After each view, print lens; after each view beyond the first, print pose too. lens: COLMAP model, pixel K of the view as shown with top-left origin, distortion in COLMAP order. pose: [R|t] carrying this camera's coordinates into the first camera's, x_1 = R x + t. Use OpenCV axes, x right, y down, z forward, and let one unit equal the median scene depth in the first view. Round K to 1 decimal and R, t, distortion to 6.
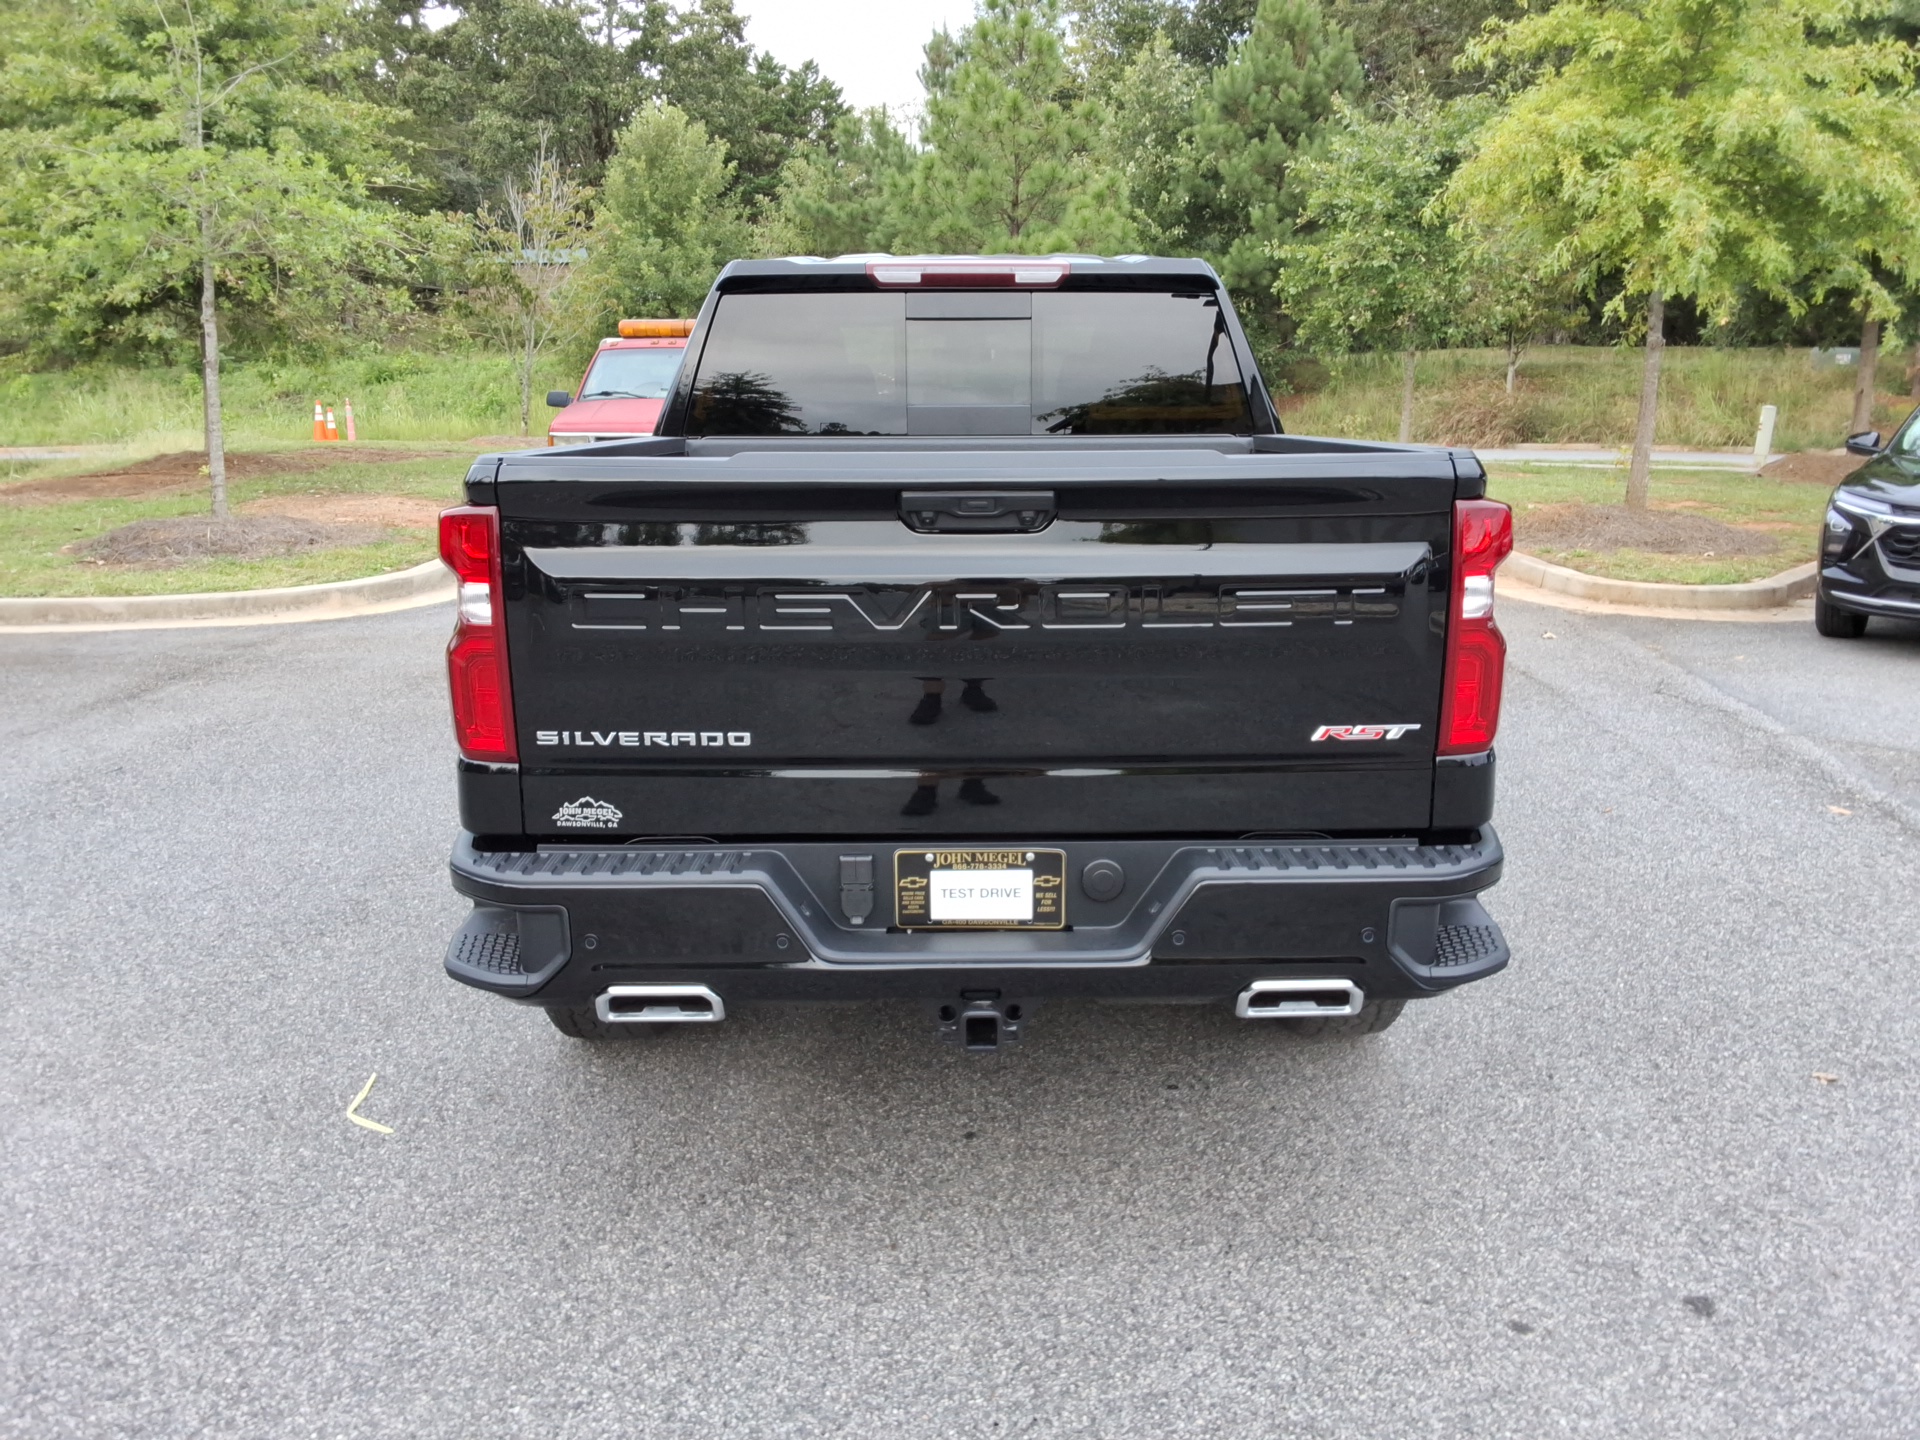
lens RADIAL K [[1512.3, 0, 991.0], [0, 1512.3, 725.5], [0, 0, 1]] dist [0.107053, -0.170893]
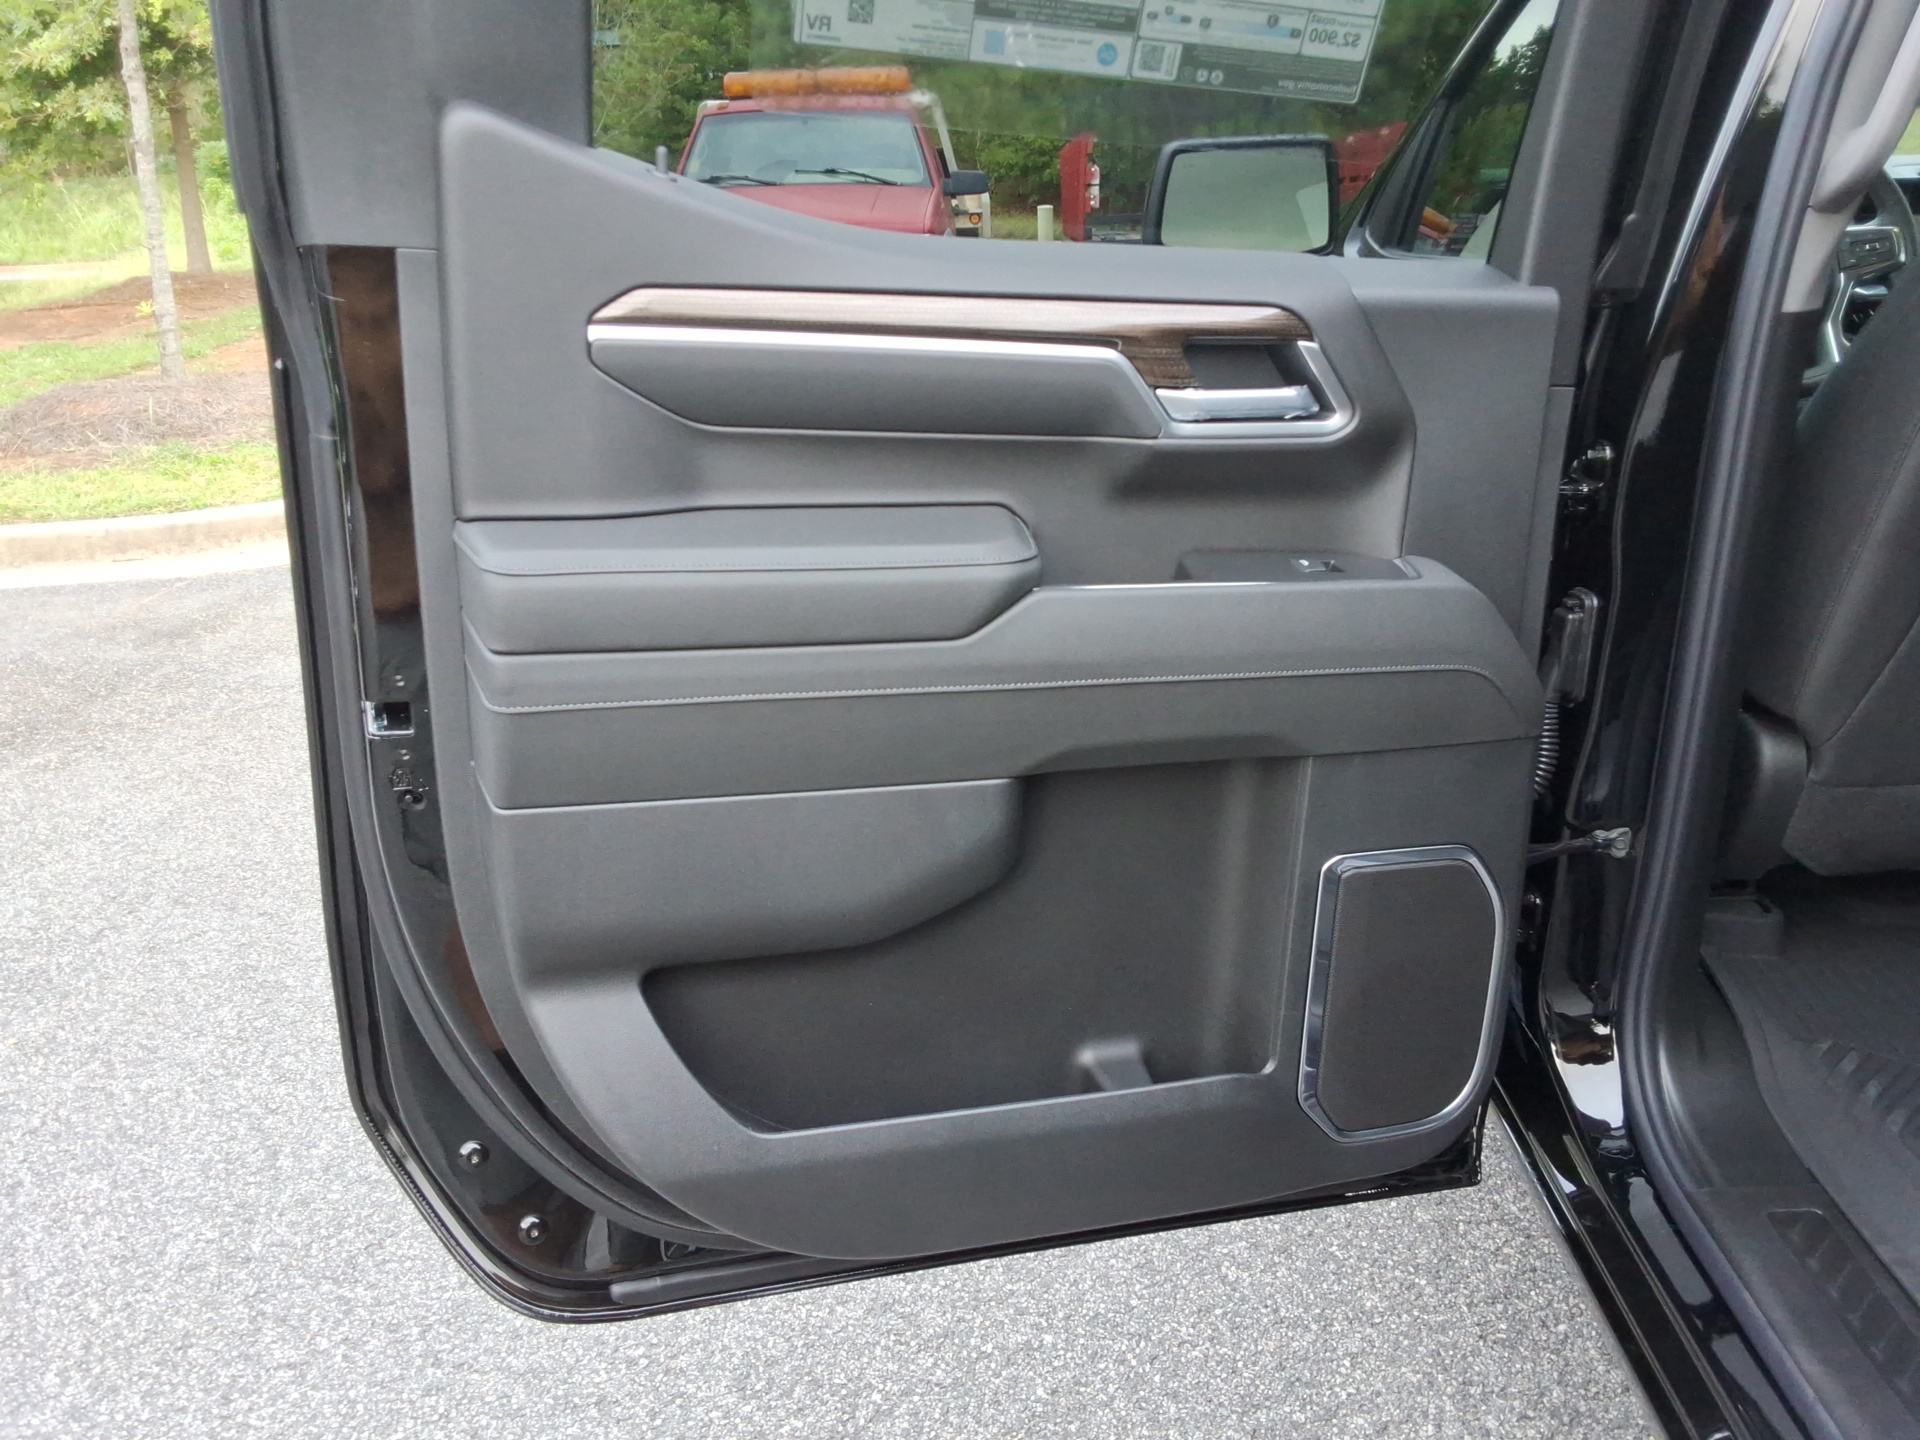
lens RADIAL K [[1554.6, 0, 988.1], [0, 1554.6, 708.6], [0, 0, 1]] dist [0.128233, -0.212031]
pose [[0.998960, -0.007280, -0.045002, -0.131382], [0.012049, 0.994224, 0.106642, -0.071001], [0.043965, -0.107073, 0.993279, 0.358306]]
